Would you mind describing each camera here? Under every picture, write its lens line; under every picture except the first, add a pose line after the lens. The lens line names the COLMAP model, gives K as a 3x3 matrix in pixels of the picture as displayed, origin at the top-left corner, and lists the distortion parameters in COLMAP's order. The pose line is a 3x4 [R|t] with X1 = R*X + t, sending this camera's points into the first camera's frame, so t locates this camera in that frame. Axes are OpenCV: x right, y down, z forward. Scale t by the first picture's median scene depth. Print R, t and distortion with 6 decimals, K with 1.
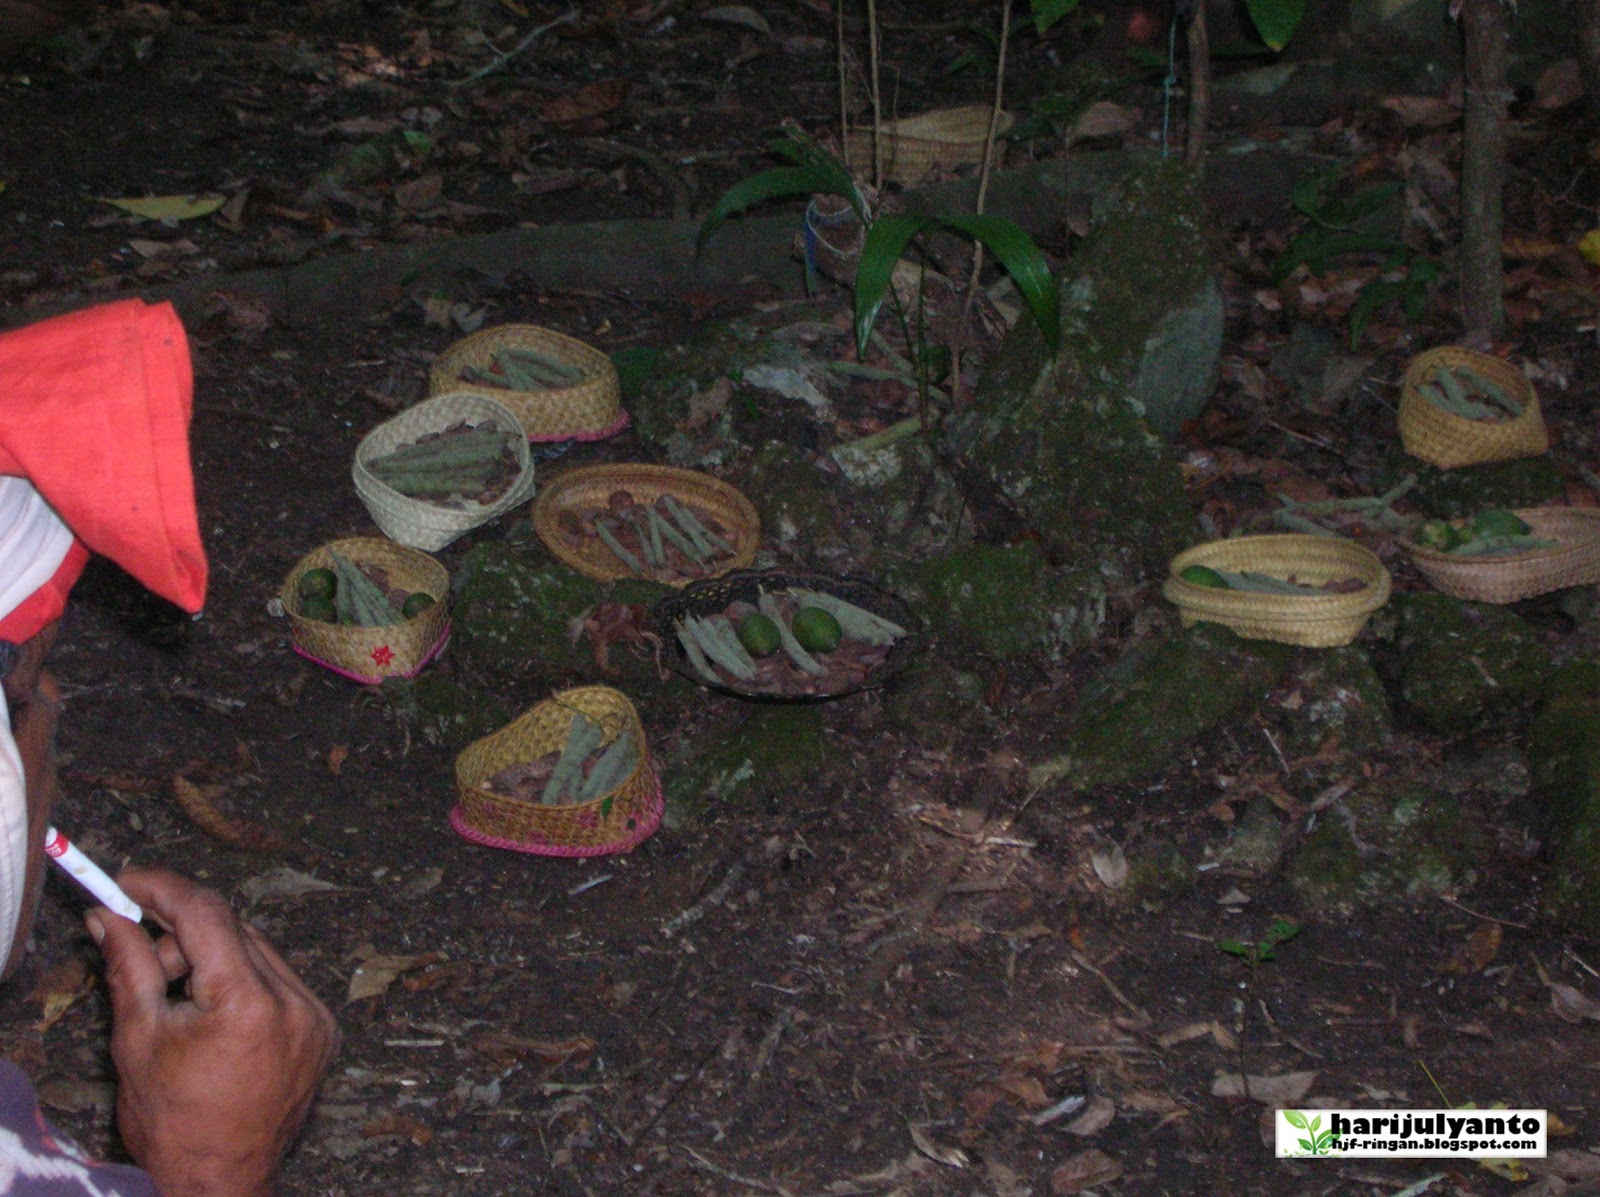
lens RADIAL K [[5047.4, 0, 800.0], [0, 5047.4, 598.5], [0, 0, 1]] dist [0.688721, -12.476515]
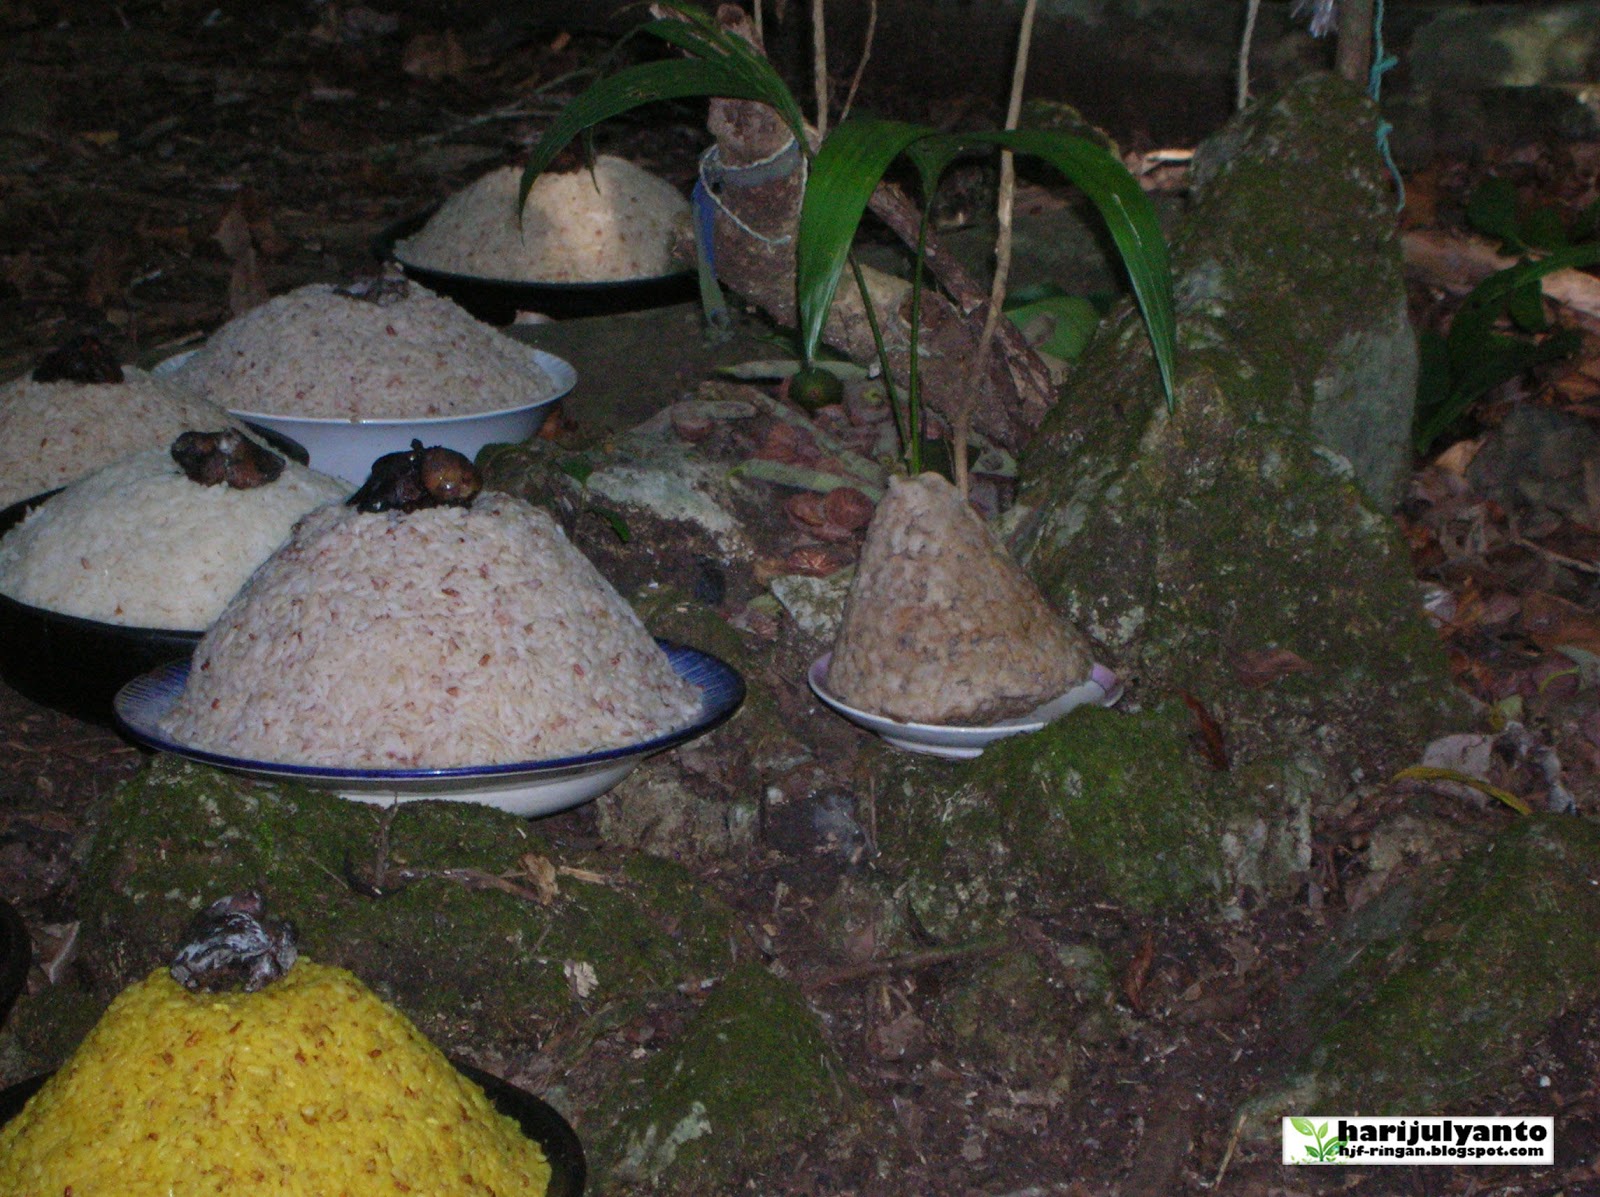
lens RADIAL K [[5047.4, 0, 800.0], [0, 5047.4, 598.5], [0, 0, 1]] dist [0.688721, -12.476515]
pose [[0.992308, -0.027128, 0.120785, -0.057607], [0.046360, 0.986127, -0.159389, 0.060944], [-0.114786, 0.163762, 0.979799, 0.469098]]
